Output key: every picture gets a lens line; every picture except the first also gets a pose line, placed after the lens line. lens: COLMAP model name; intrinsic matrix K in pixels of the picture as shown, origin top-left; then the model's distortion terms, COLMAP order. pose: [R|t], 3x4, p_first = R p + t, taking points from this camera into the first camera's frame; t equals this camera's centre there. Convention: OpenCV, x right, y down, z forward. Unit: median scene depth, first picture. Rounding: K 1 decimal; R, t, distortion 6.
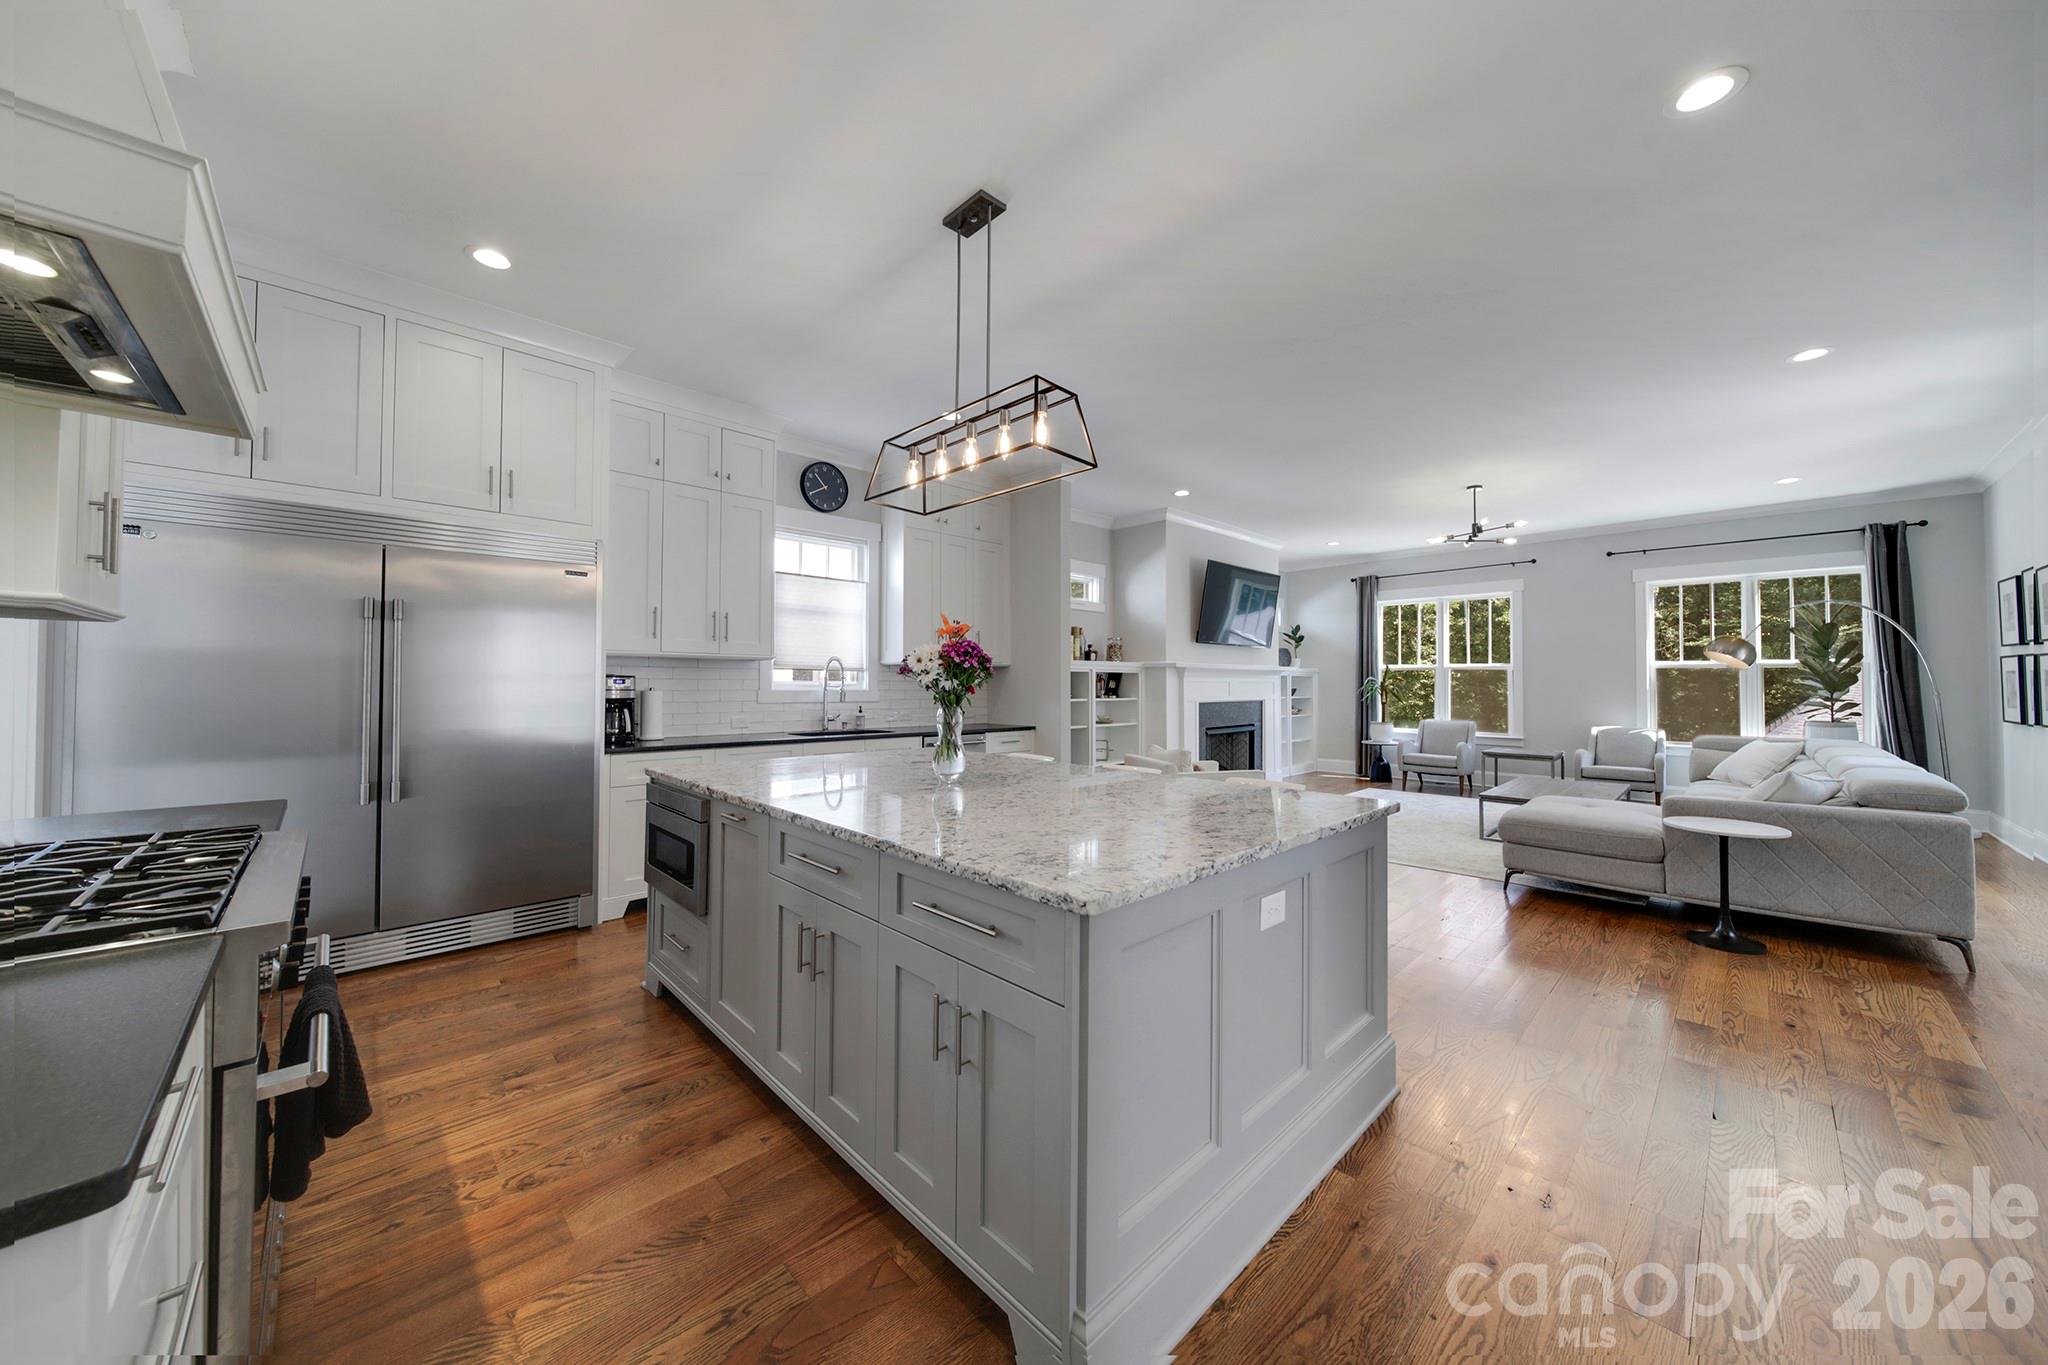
lens RADIAL K [[705.4, 0, 1015.6], [0, 705.4, 673.1], [0, 0, 1]] dist [-0.000367, -0.000074]
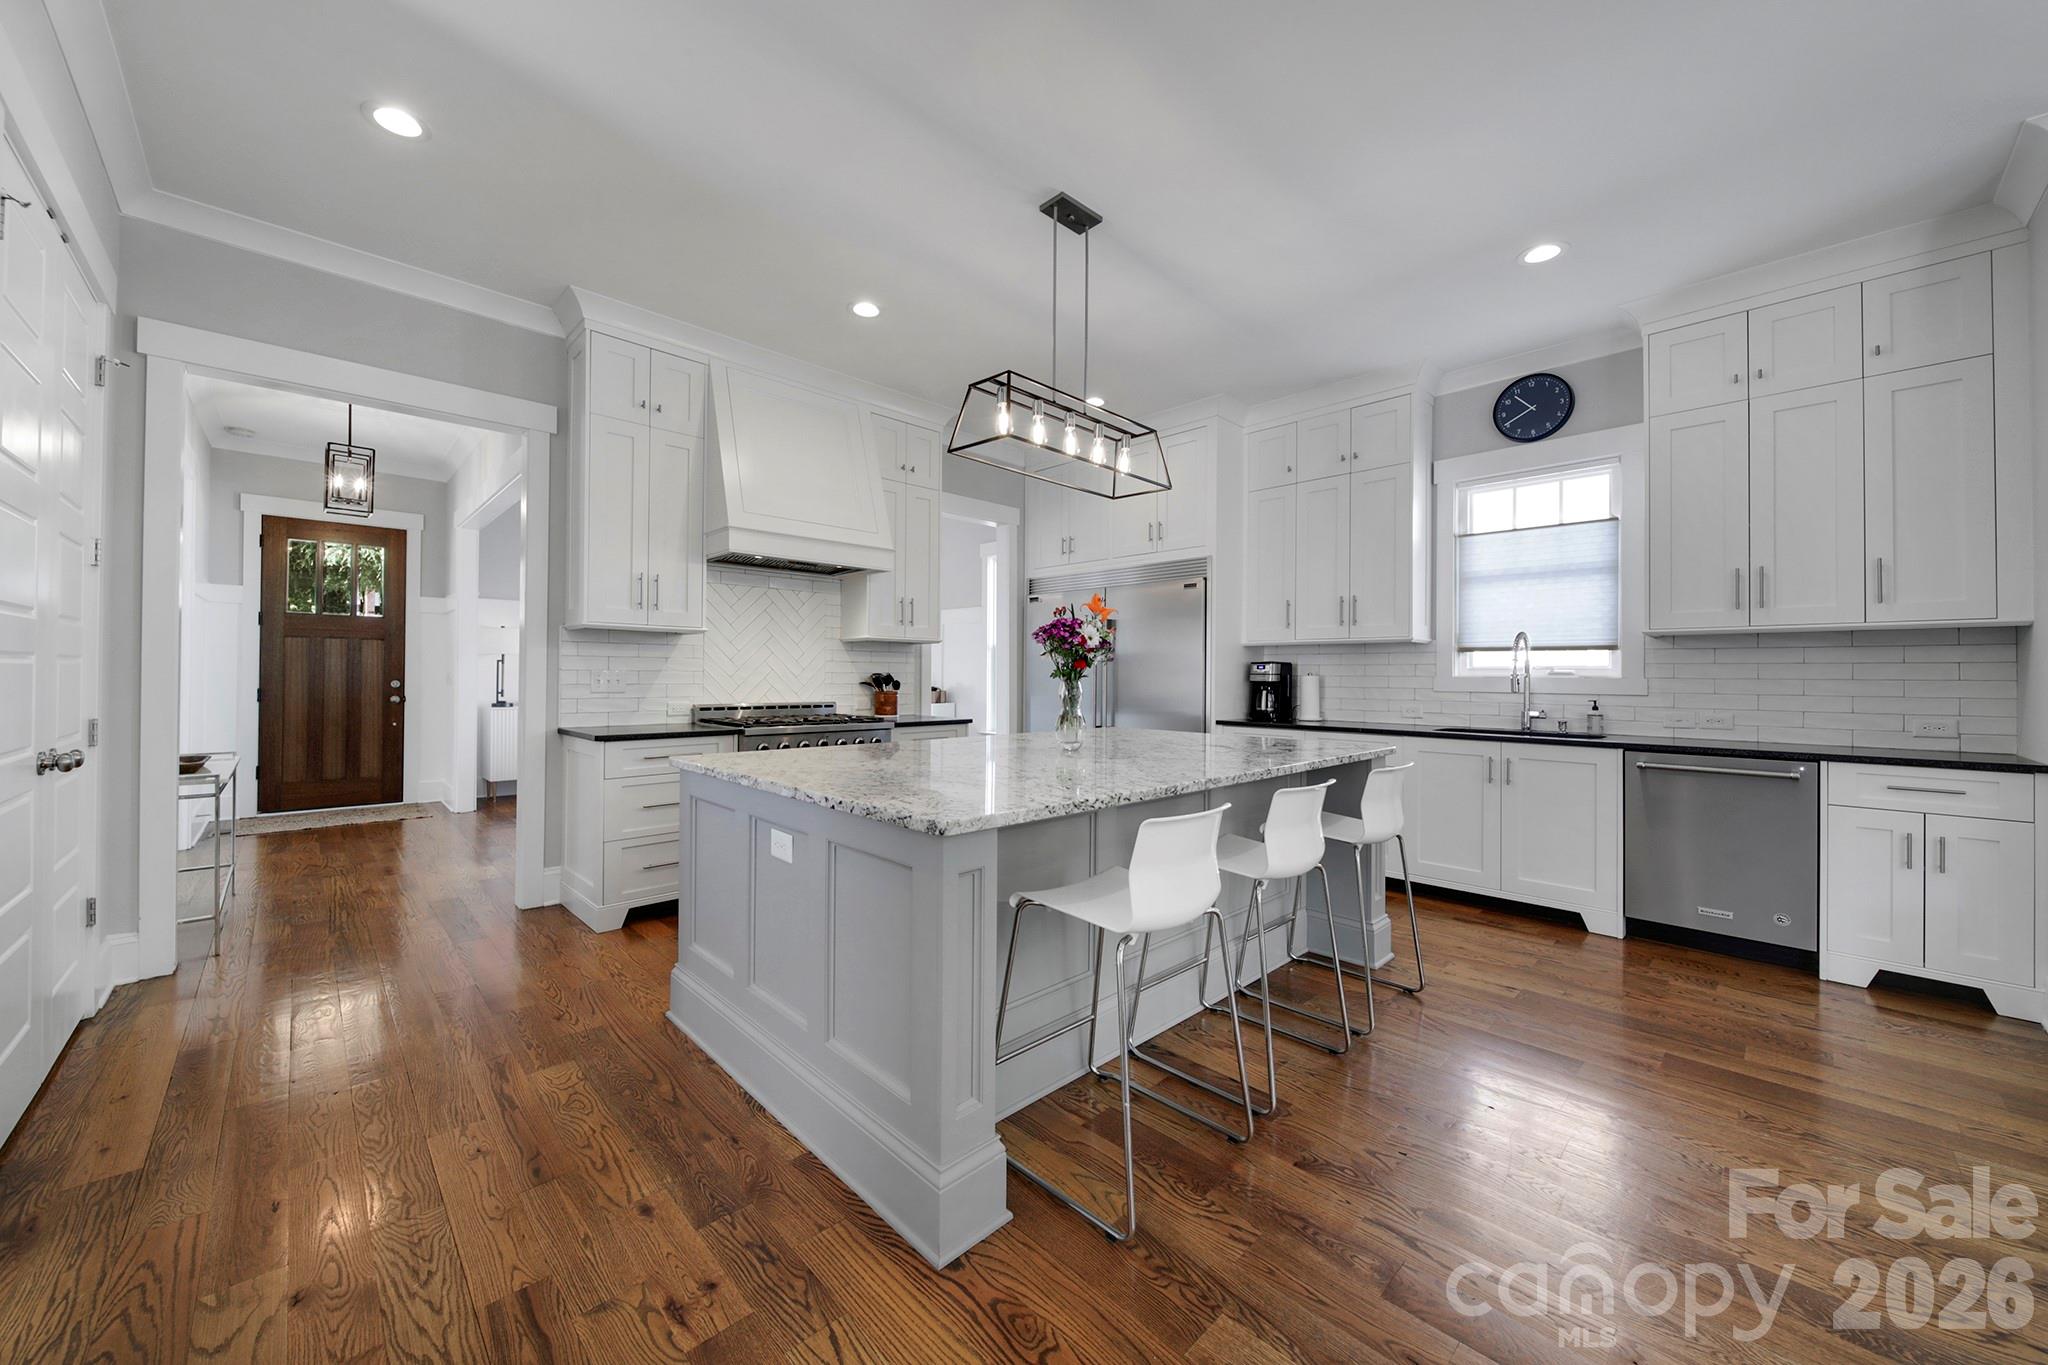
lens RADIAL K [[733.9, 0, 1022.3], [0, 733.9, 670.8], [0, 0, 1]] dist [0.000091, -0.000030]
pose [[0.017620, -0.014197, -0.999744, 0.386740], [0.007958, 0.999870, -0.014058, 0.018609], [0.999813, -0.007708, 0.017730, 0.338603]]
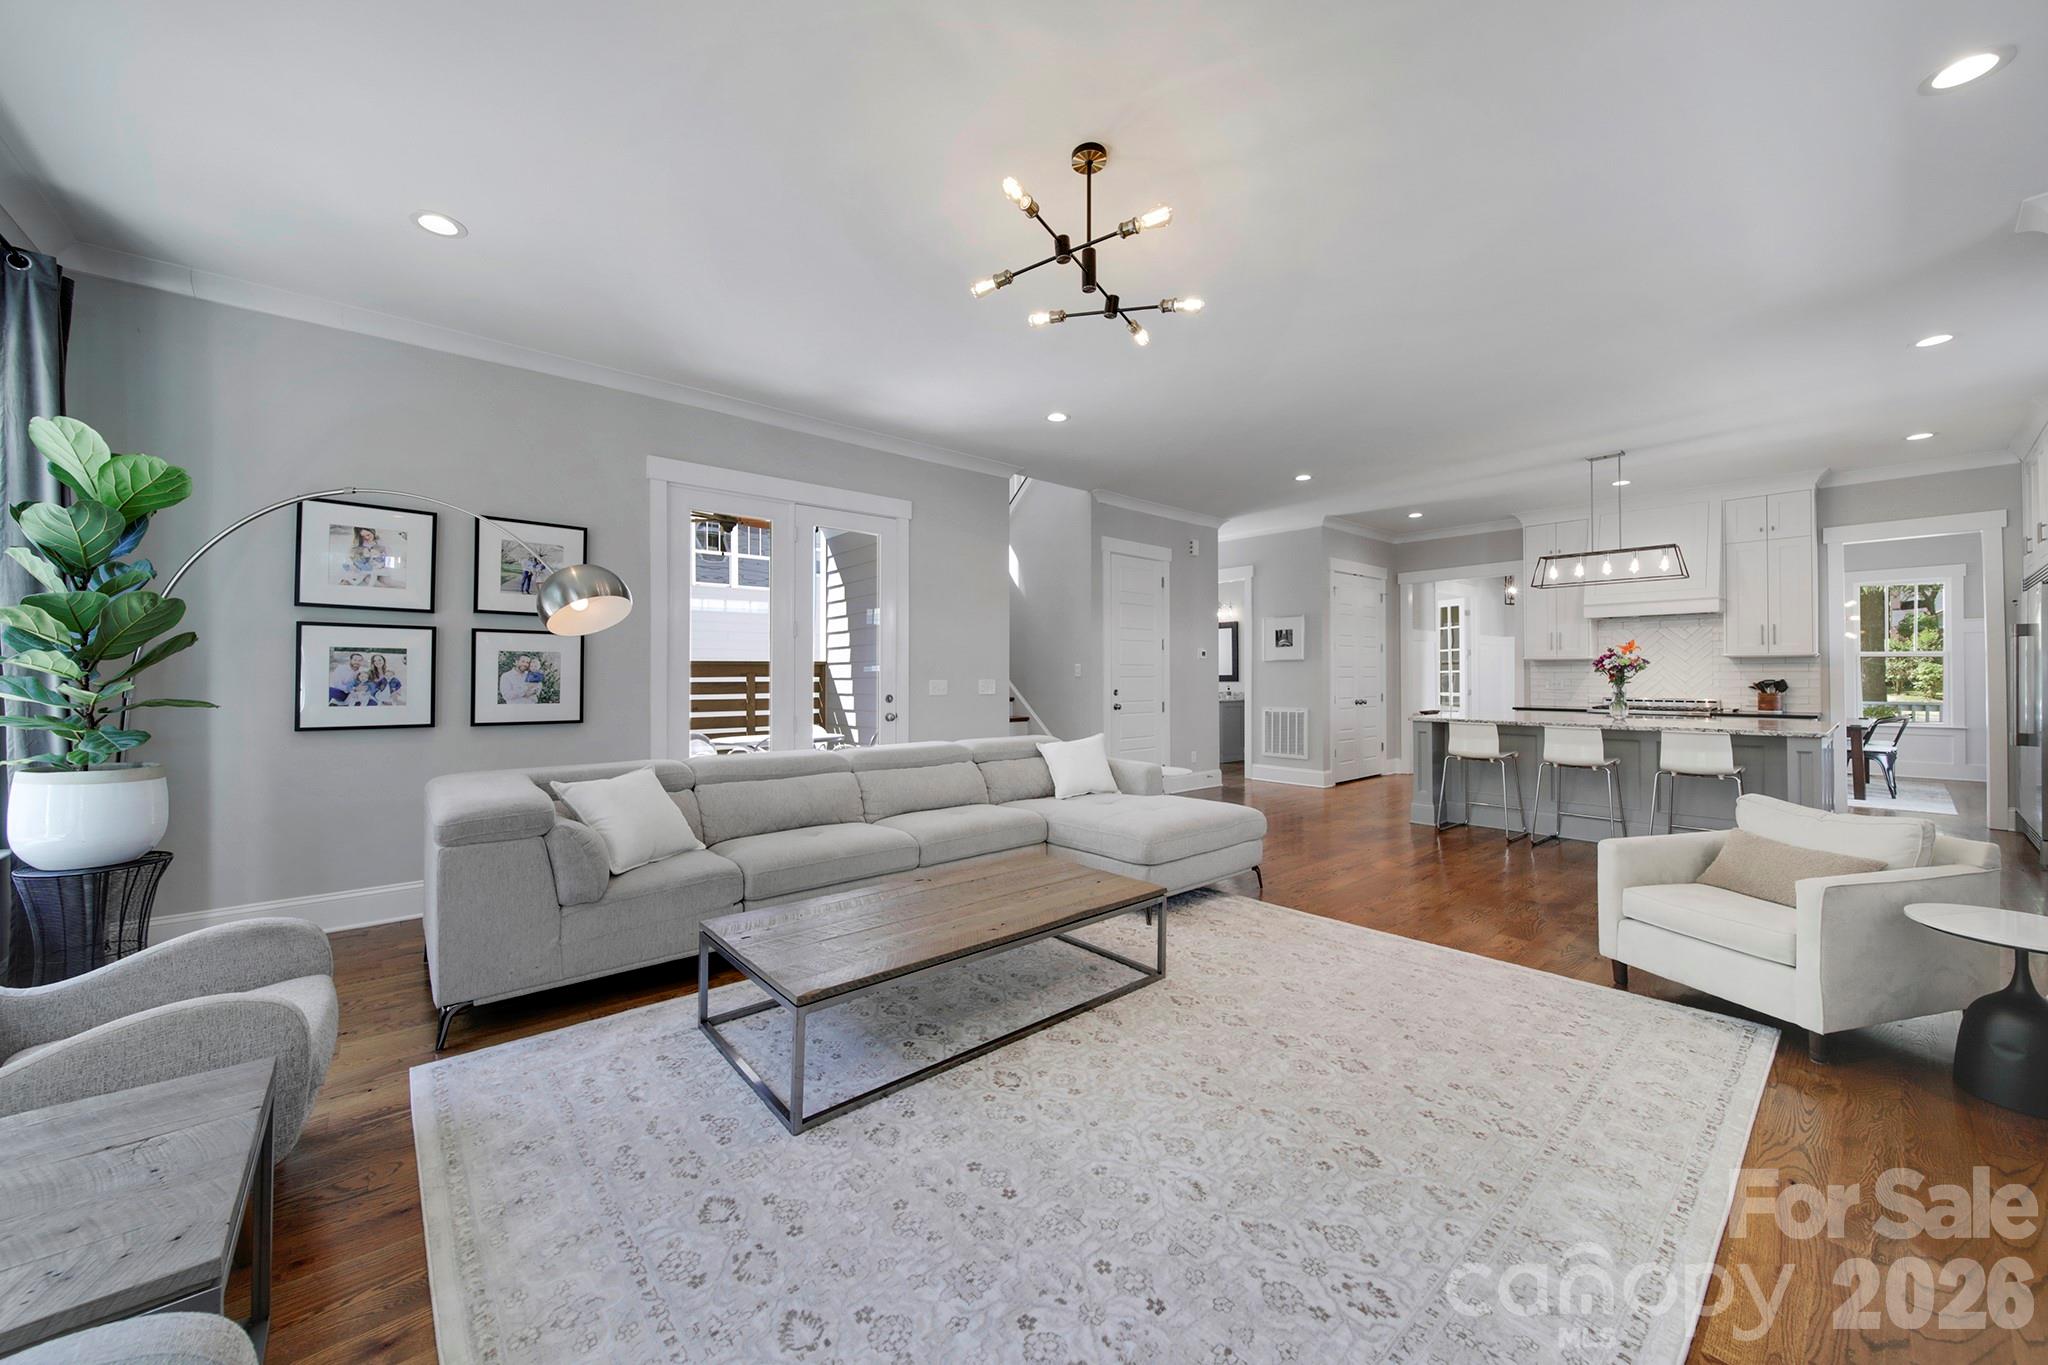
lens RADIAL K [[743.0, 0, 1022.3], [0, 743.0, 675.6], [0, 0, 1]] dist [-0.001387, -0.000255]
pose [[-0.998462, -0.005166, 0.055195, 0.624043], [-0.005792, 0.999921, -0.011190, 0.021440], [-0.055133, -0.011493, -0.998413, 1.324863]]
